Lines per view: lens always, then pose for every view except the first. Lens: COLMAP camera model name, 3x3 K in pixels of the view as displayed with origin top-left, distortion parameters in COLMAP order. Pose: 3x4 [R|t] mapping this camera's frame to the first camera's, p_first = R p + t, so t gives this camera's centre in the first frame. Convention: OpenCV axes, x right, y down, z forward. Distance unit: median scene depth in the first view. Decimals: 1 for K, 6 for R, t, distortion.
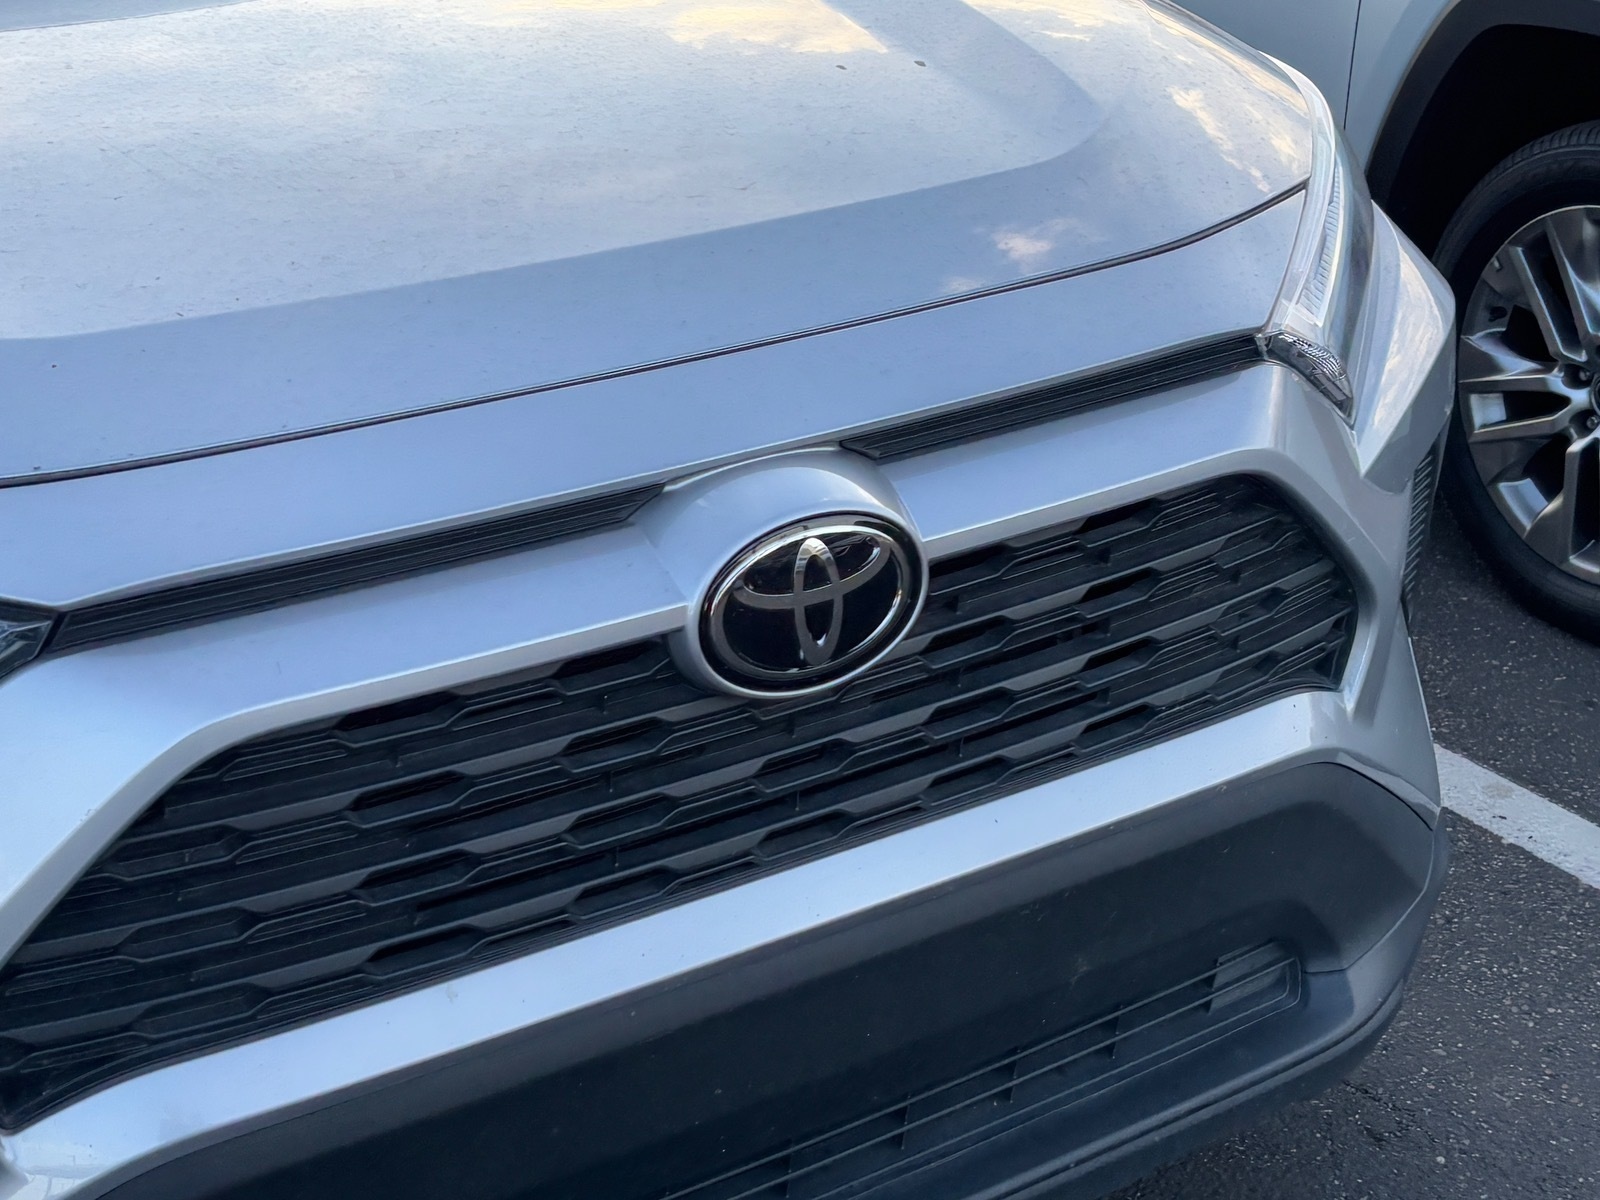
lens RADIAL K [[2388.9, 0, 801.6], [0, 2388.9, 601.5], [0, 0, 1]] dist [0.106247, 0.000000]
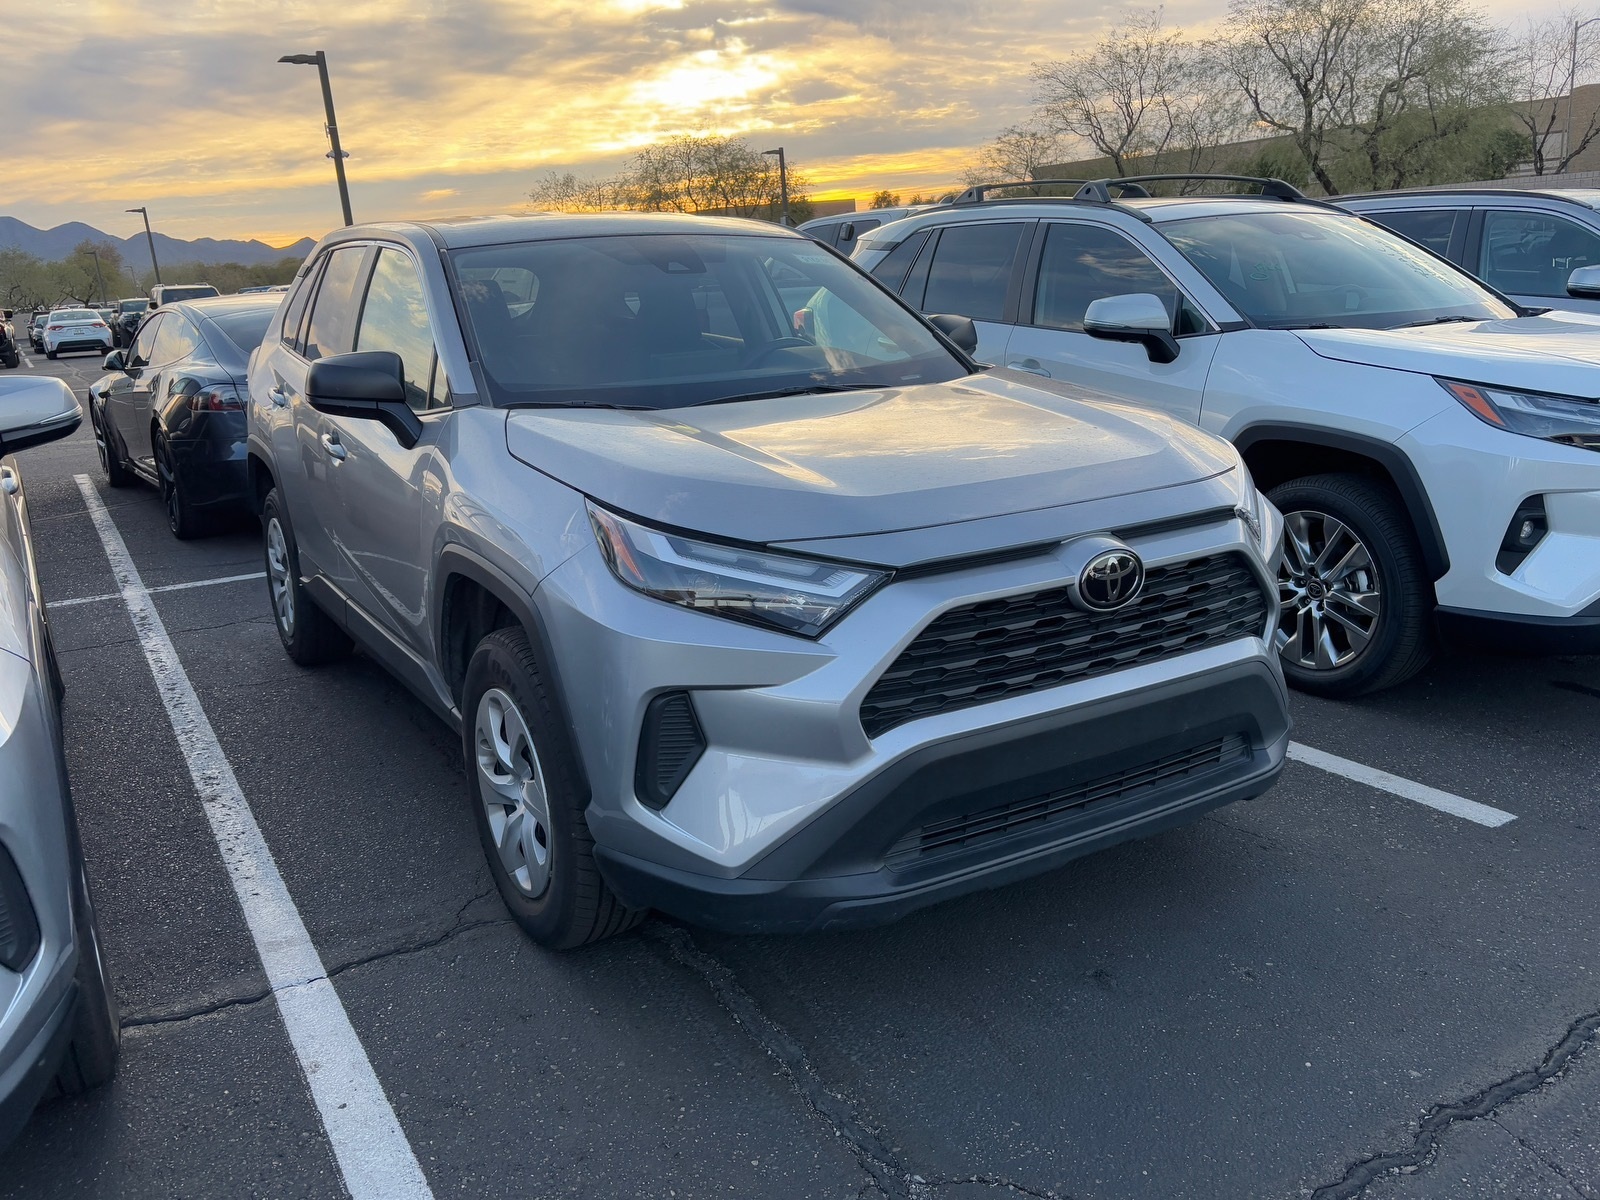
lens RADIAL K [[1296.7, 0, 797.1], [0, 1296.7, 597.9], [0, 0, 1]] dist [0.002204, 0.000816]
pose [[0.999866, -0.006903, -0.014875, -0.341692], [0.004573, 0.988465, -0.151378, 0.250493], [0.015748, 0.151289, 0.988364, -0.582148]]
